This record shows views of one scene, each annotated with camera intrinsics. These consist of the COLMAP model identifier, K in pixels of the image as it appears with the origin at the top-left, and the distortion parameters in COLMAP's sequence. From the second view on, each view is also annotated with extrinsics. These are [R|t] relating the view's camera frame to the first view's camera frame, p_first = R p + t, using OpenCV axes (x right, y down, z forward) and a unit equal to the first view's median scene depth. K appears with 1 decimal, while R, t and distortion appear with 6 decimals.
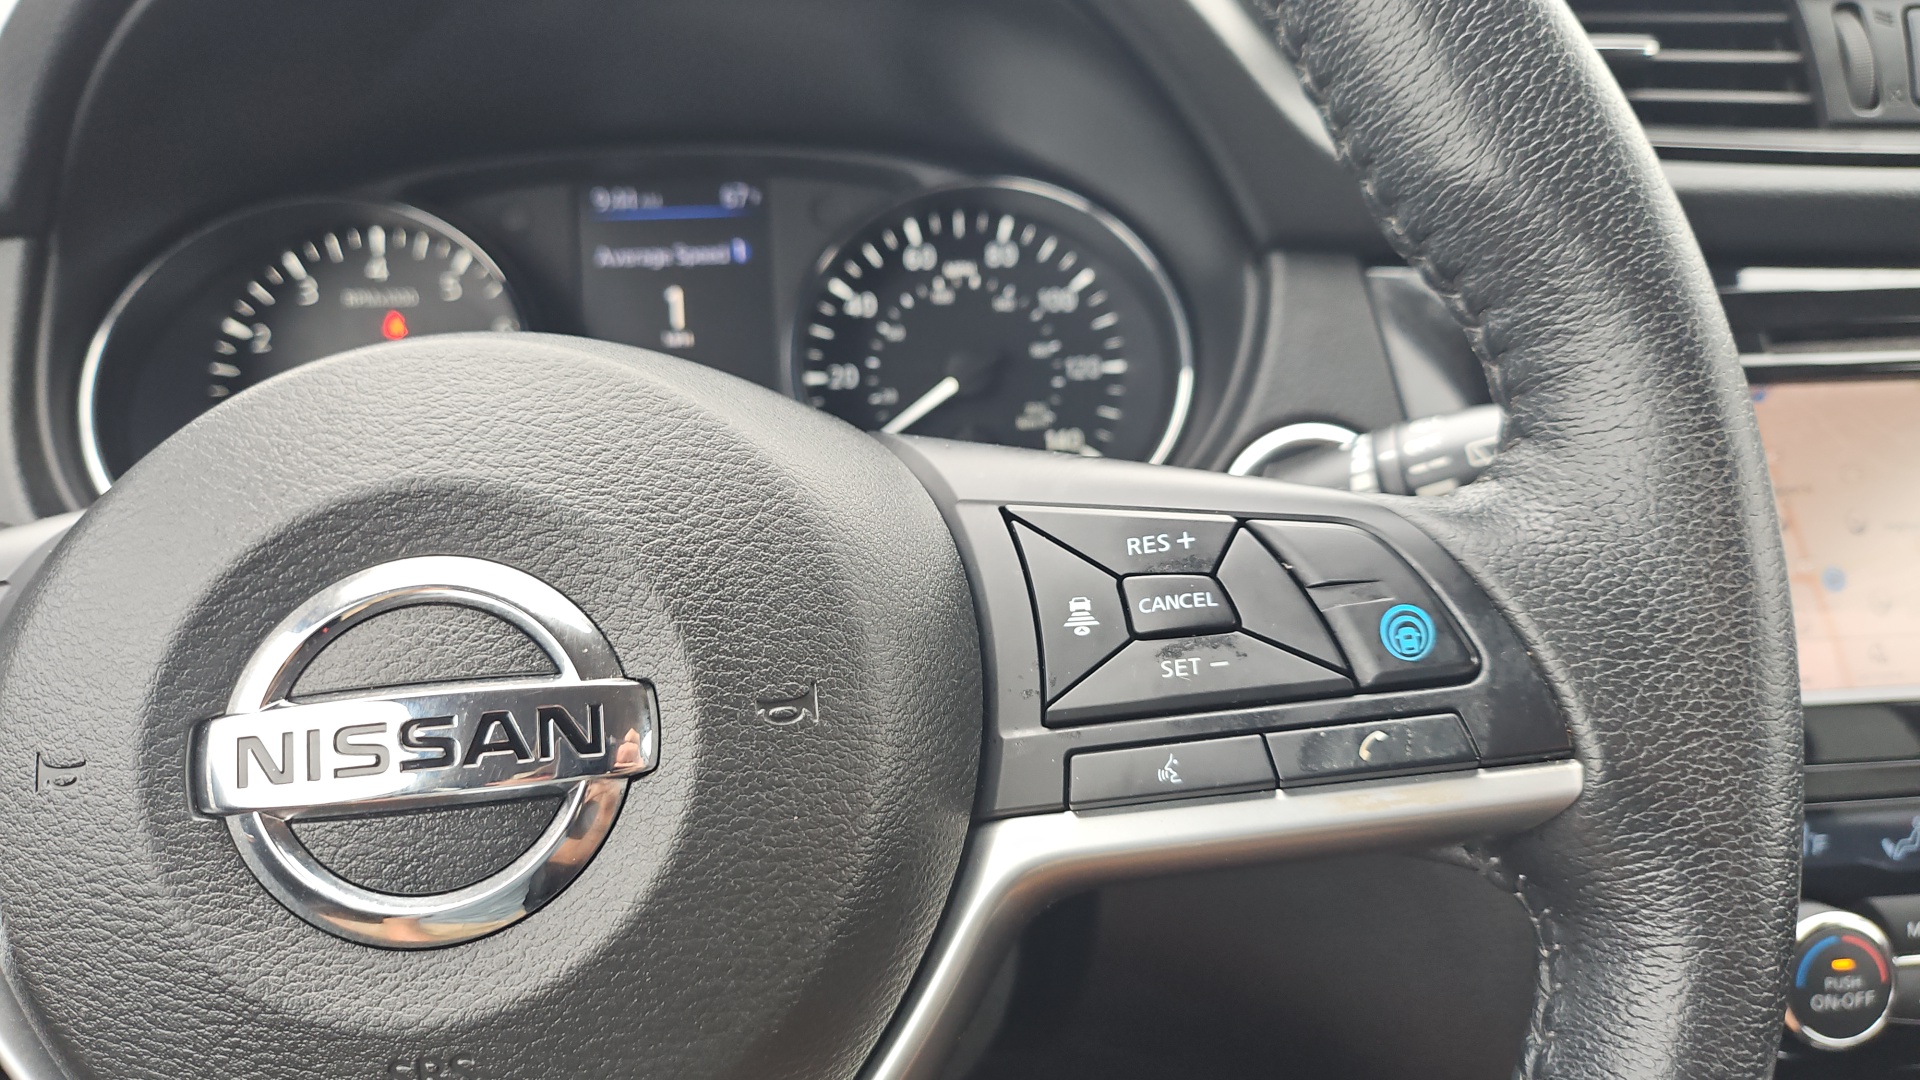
lens RADIAL K [[1368.3, 0, 960.0], [0, 1368.3, 540.0], [0, 0, 1]] dist [0.034570, -0.063094]
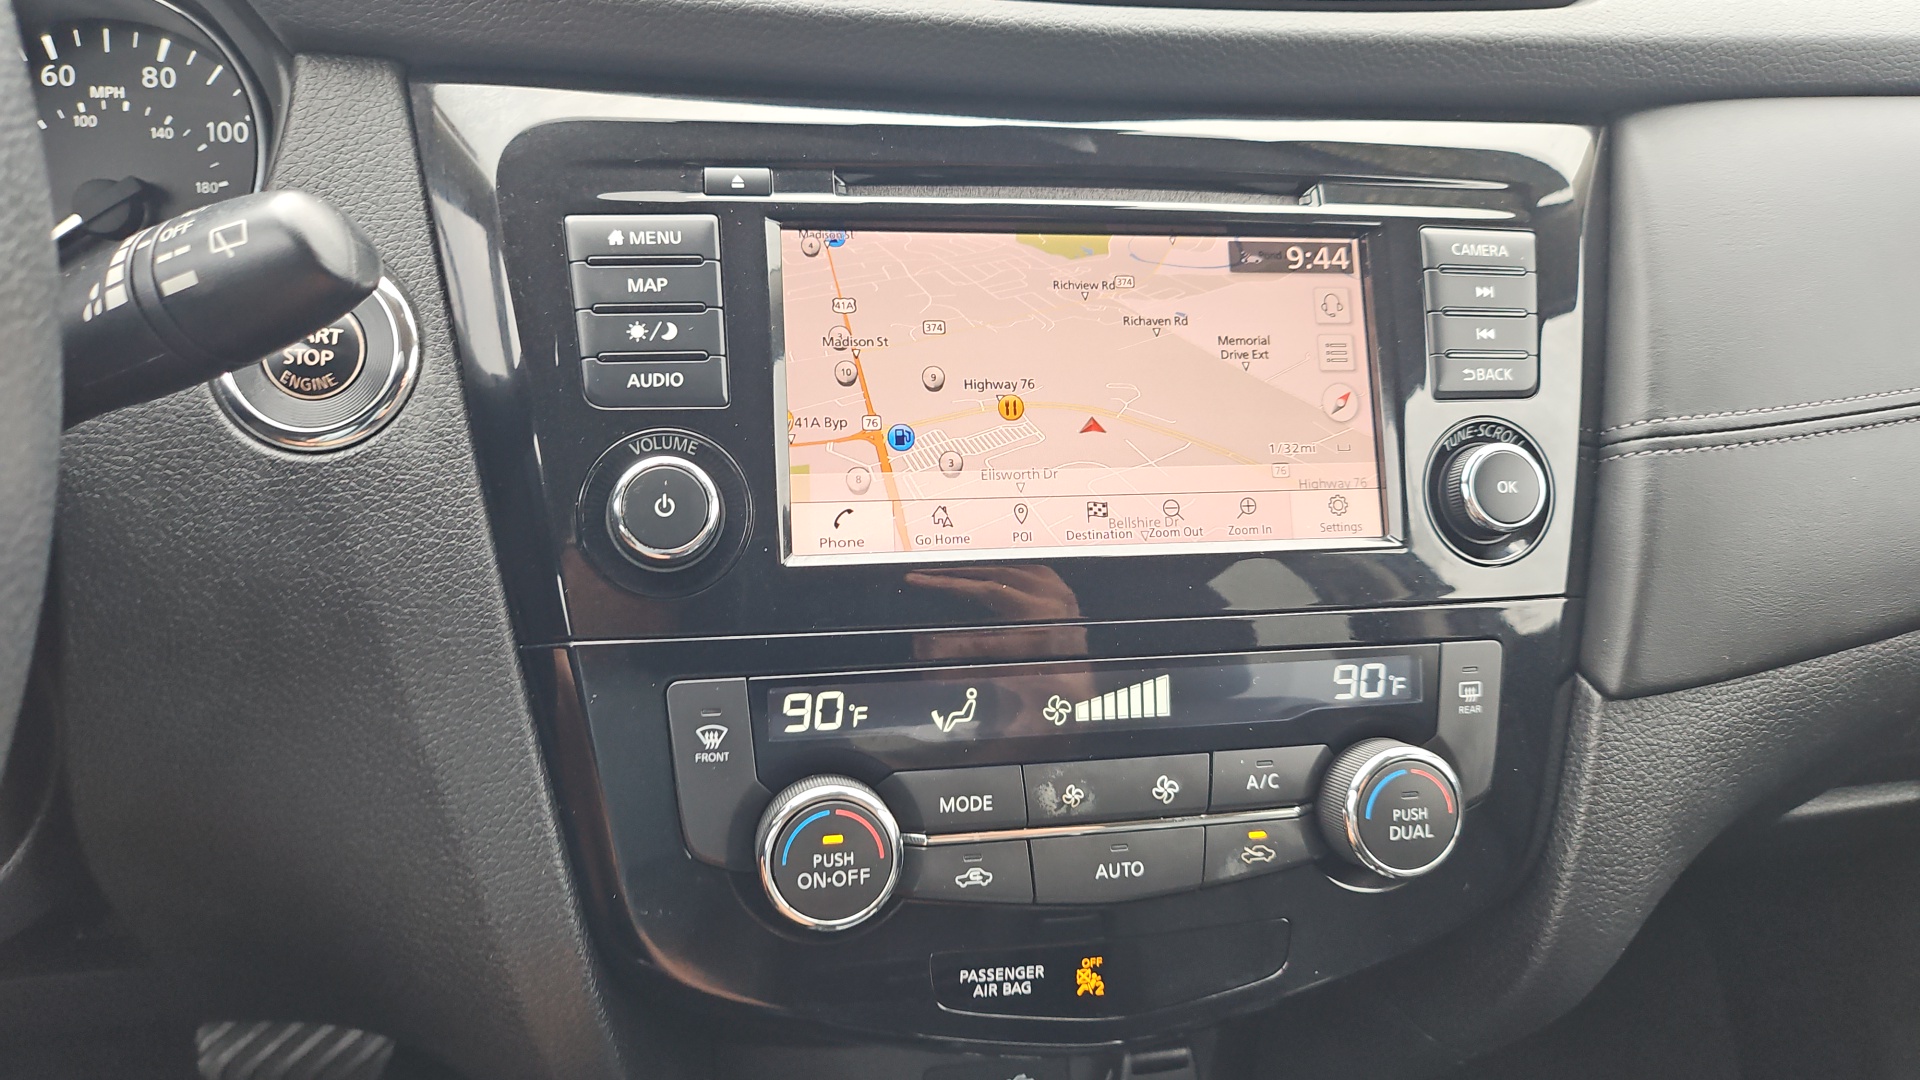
lens RADIAL K [[1353.4, 0, 972.7], [0, 1353.4, 545.1], [0, 0, 1]] dist [0.056092, -0.056413]
pose [[0.993908, 0.012821, 0.109460, 0.477203], [-0.016615, 0.999290, 0.033820, 0.056707], [-0.108949, -0.035433, 0.993416, 0.056172]]
